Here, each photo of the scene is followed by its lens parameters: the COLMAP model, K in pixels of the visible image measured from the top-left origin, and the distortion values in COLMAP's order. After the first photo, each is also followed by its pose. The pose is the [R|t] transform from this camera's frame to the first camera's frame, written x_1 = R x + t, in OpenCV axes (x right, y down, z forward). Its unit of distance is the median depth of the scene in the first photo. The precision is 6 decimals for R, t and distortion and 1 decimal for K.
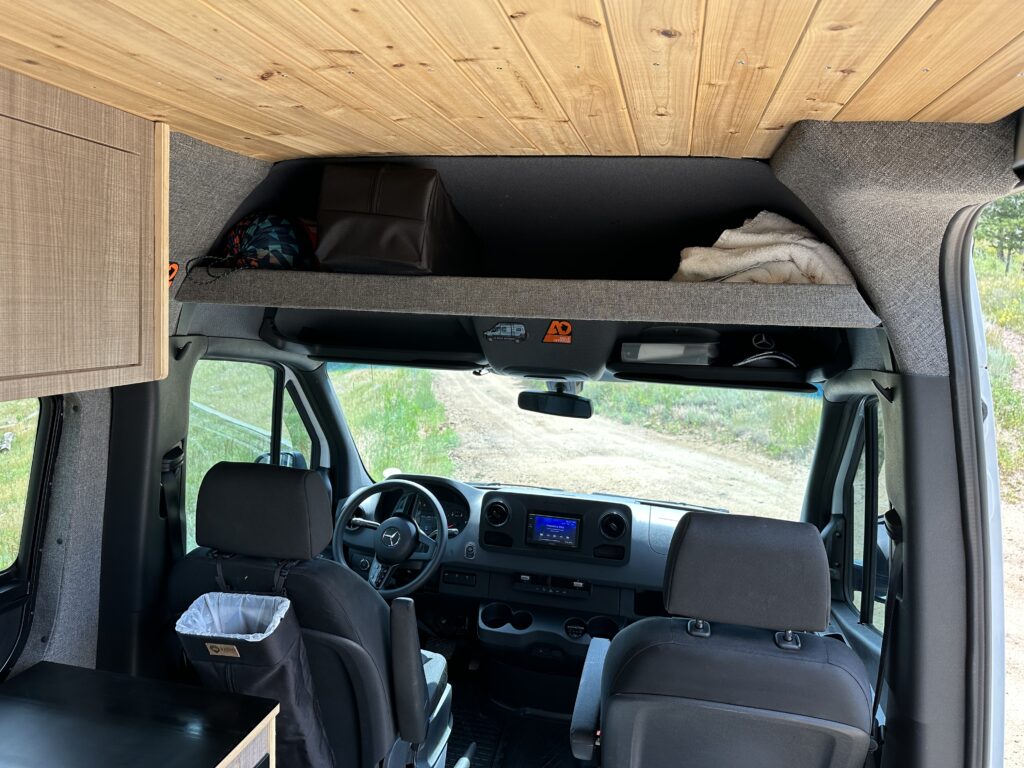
lens RADIAL K [[731.5, 0, 512.0], [0, 731.5, 384.0], [0, 0, 1]] dist [0.049827, -0.093291]
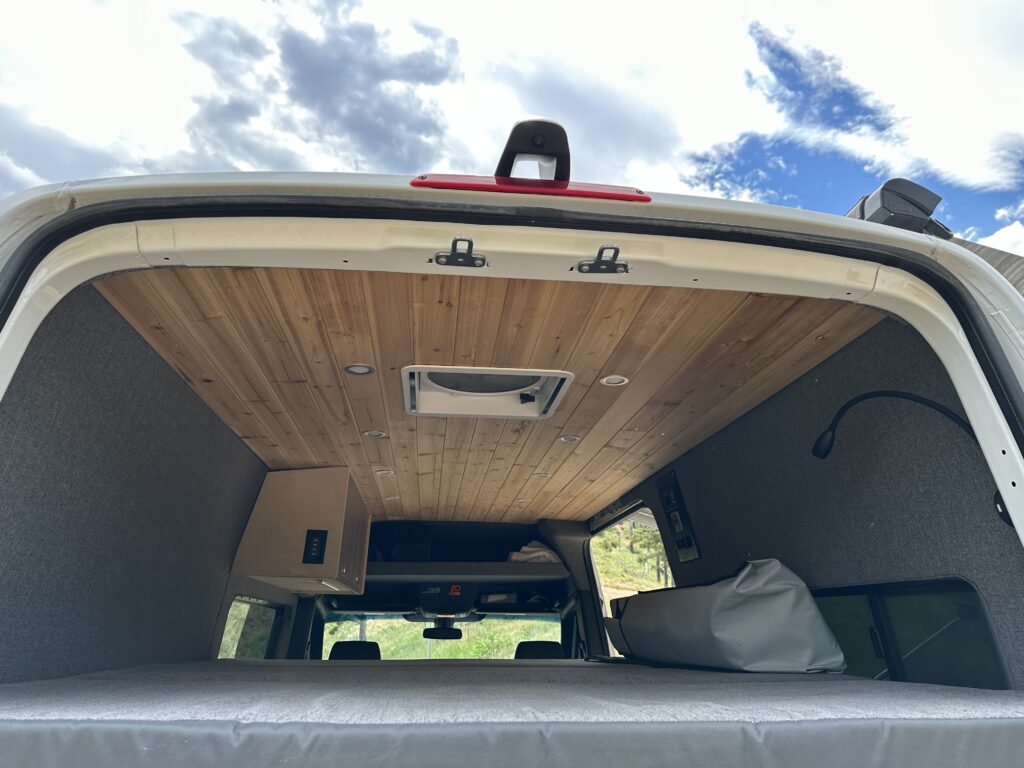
lens RADIAL K [[719.7, 0, 512.0], [0, 719.7, 384.0], [0, 0, 1]] dist [0.115597, -0.143149]
pose [[0.947344, 0.070086, 0.312452, -0.738654], [0.068100, 0.909337, -0.410449, 0.406795], [-0.312891, 0.410115, 0.856683, -1.832376]]
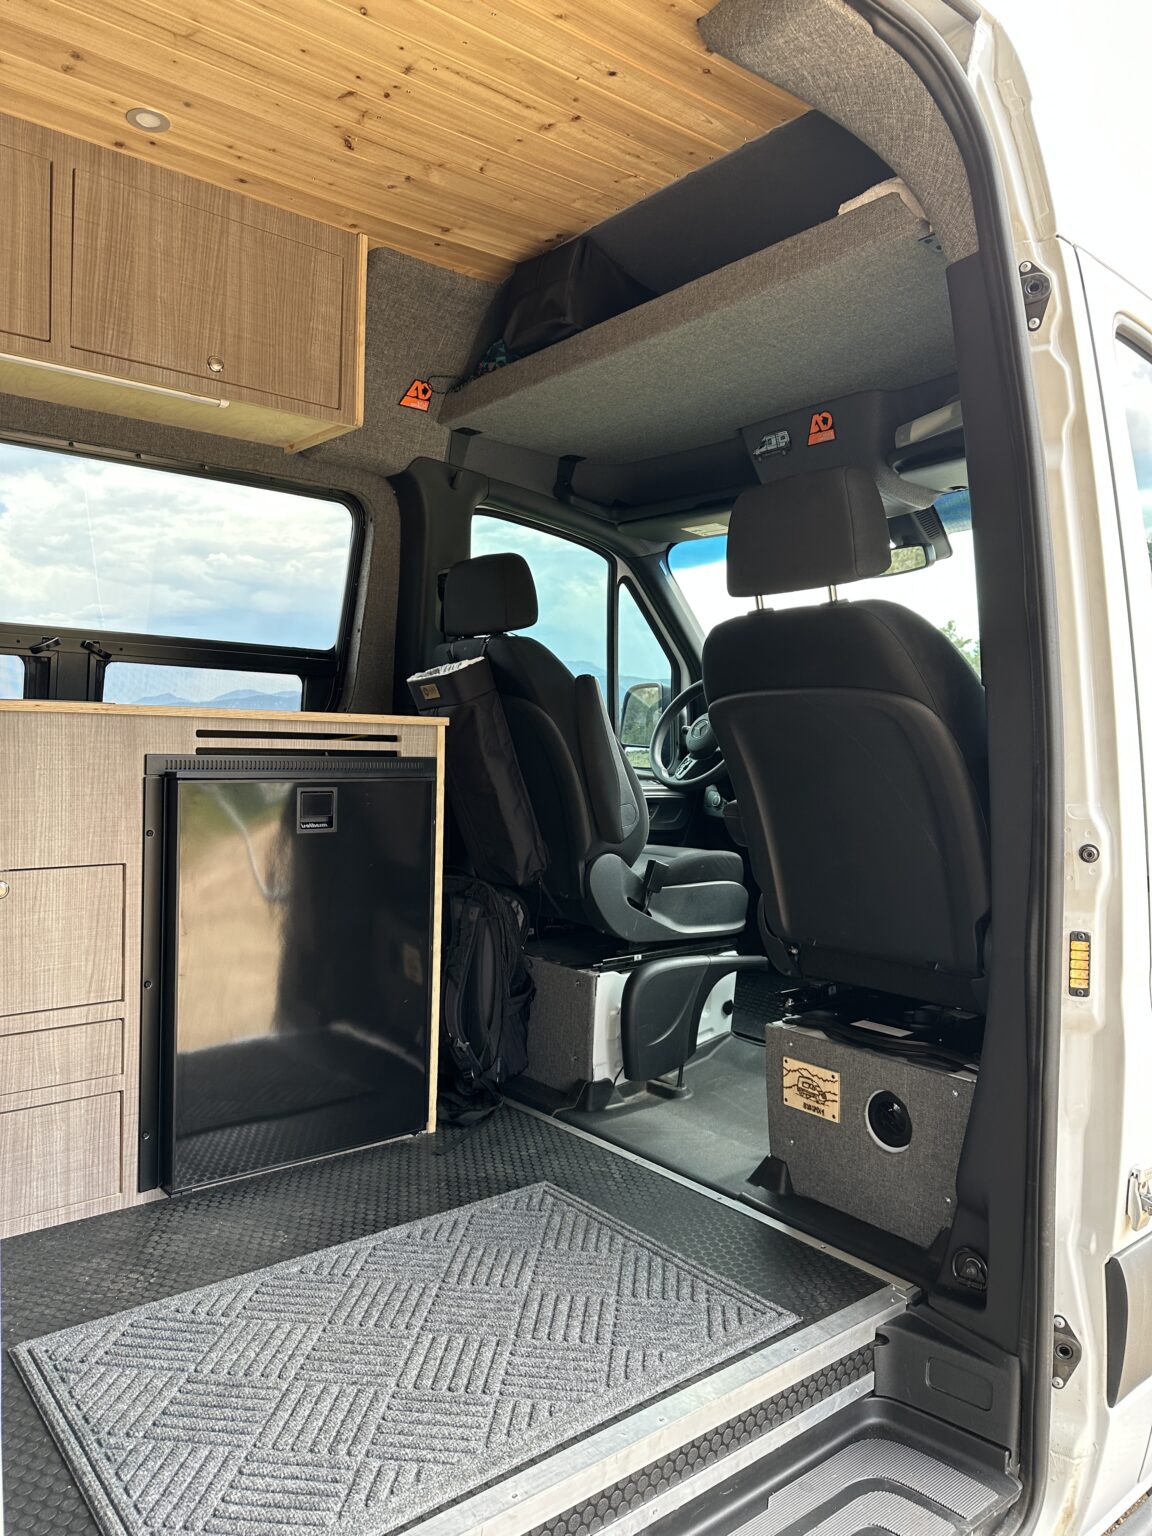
lens RADIAL K [[1079.6, 0, 570.7], [0, 1079.6, 760.5], [0, 0, 1]] dist [0.115597, -0.143149]
pose [[0.774253, -0.022040, -0.632493, 0.870385], [-0.061630, 0.992018, -0.110011, 0.646751], [0.629869, 0.124157, 0.766714, -0.169674]]
